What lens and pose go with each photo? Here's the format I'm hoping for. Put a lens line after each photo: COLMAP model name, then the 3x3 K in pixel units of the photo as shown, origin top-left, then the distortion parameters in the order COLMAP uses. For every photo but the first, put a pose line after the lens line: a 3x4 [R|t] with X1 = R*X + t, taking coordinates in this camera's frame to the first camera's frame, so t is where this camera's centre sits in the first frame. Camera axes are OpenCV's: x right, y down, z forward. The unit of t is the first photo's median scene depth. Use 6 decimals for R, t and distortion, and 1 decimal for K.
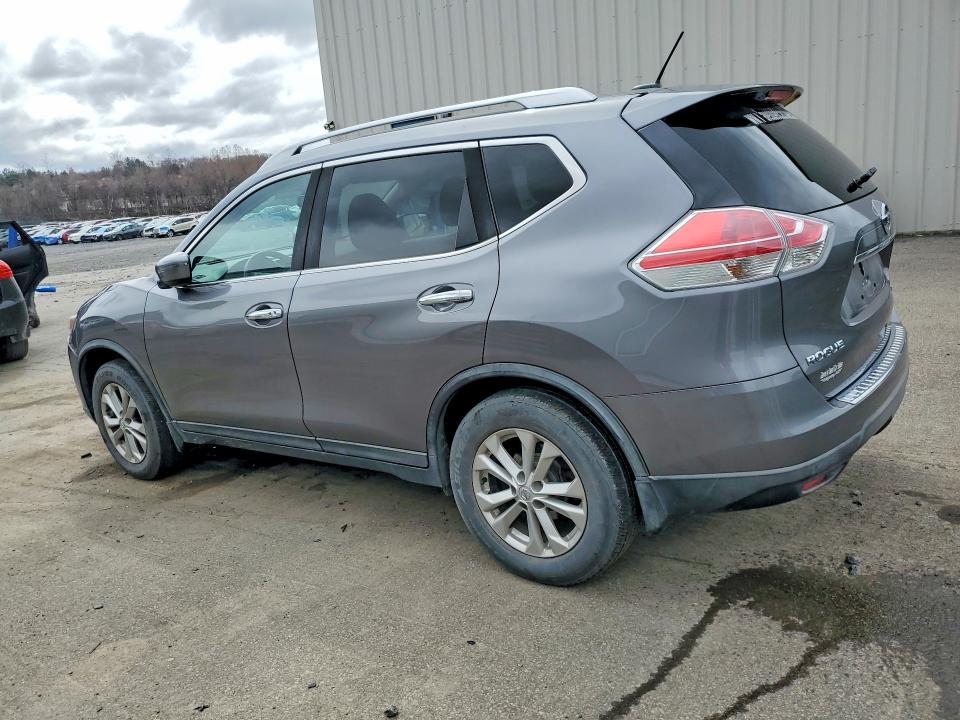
lens RADIAL K [[721.6, 0, 487.4], [0, 721.6, 364.9], [0, 0, 1]] dist [-0.007076, 0.015791]
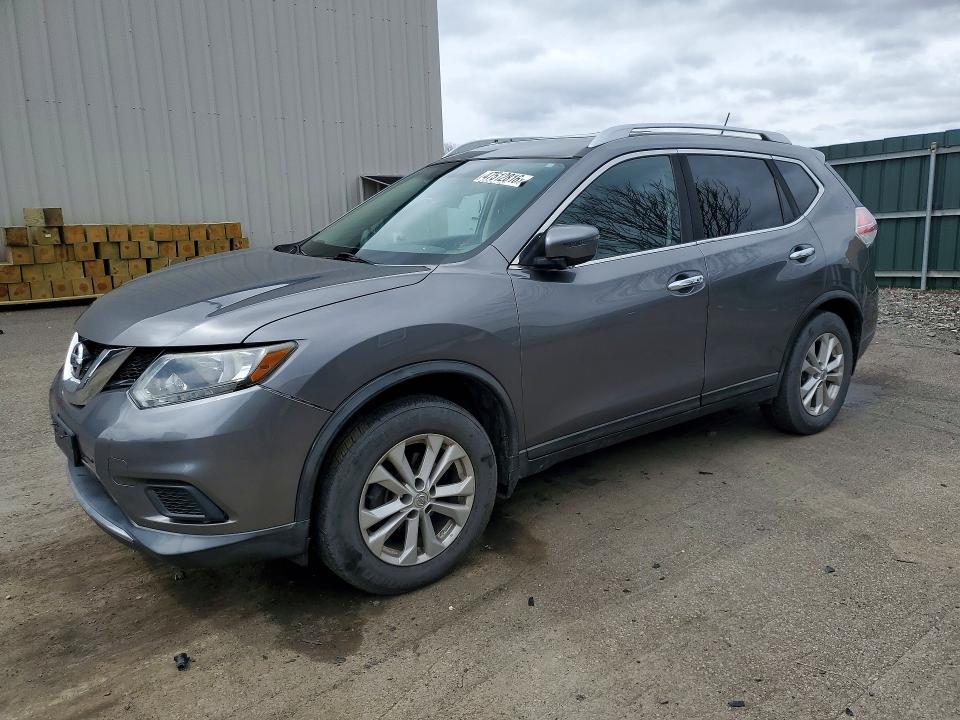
lens RADIAL K [[721.6, 0, 481.0], [0, 721.6, 360.7], [0, 0, 1]] dist [-0.007076, 0.015791]
pose [[0.316922, -0.104245, 0.942705, -1.620774], [0.222031, 0.974477, 0.033115, -0.070499], [-0.922097, 0.198815, 0.331979, 1.098847]]
